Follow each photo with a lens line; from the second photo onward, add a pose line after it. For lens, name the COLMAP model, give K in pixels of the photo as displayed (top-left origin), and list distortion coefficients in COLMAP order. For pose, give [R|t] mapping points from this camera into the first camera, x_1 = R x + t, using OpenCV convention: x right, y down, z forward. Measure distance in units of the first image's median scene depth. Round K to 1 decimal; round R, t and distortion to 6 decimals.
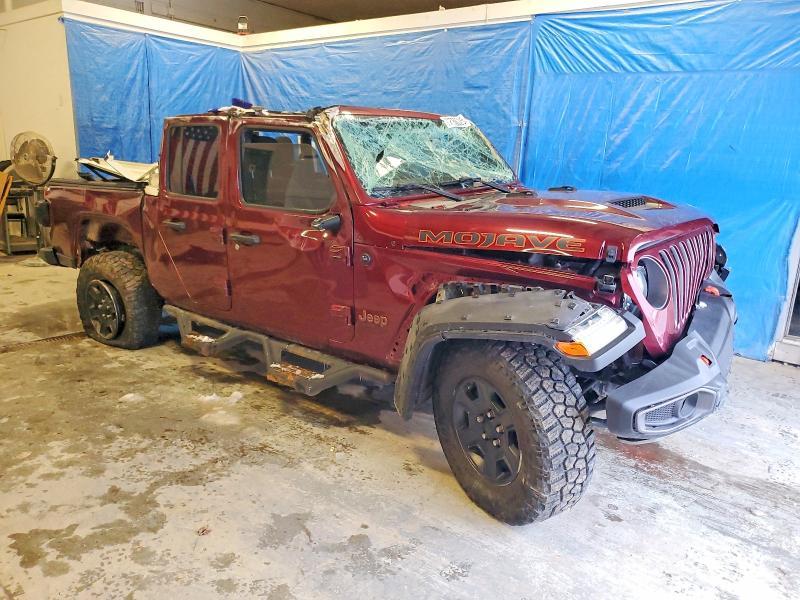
lens RADIAL K [[631.6, 0, 404.7], [0, 631.6, 297.1], [0, 0, 1]] dist [-0.028019, 0.050808]
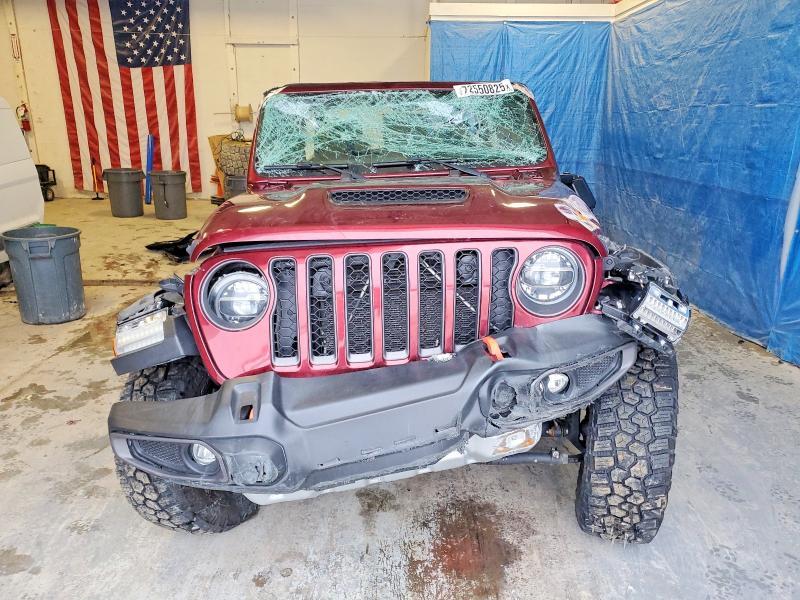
lens RADIAL K [[621.8, 0, 400.0], [0, 621.8, 300.0], [0, 0, 1]] dist [0.065236, -0.056308]
pose [[0.629999, 0.174272, -0.756790, 0.440075], [-0.149983, 0.983453, 0.101612, -0.050831], [0.761975, 0.049490, 0.645712, 0.261448]]
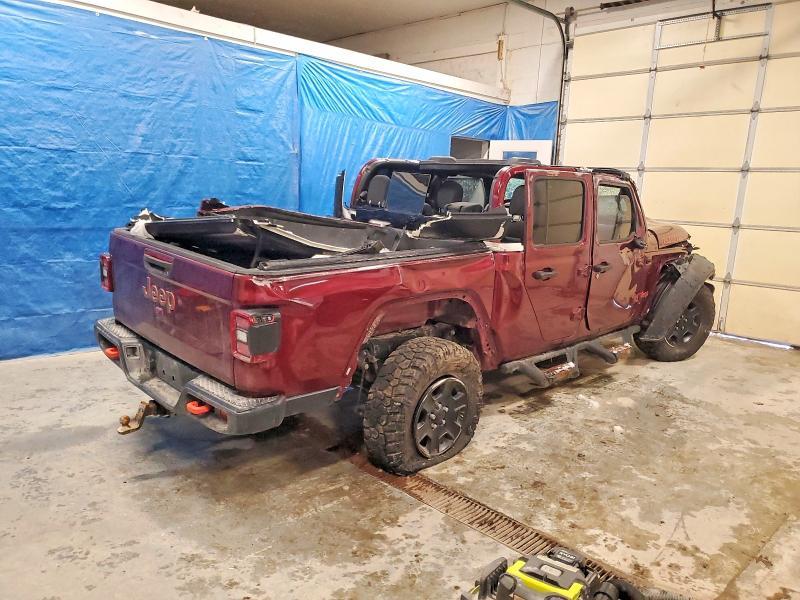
lens RADIAL K [[631.6, 0, 404.7], [0, 631.6, 297.1], [0, 0, 1]] dist [-0.028019, 0.050808]
pose [[0.099281, -0.206471, 0.973403, -0.898357], [0.178350, 0.966087, 0.186729, -0.199428], [-0.978946, 0.155068, 0.132738, 0.706128]]
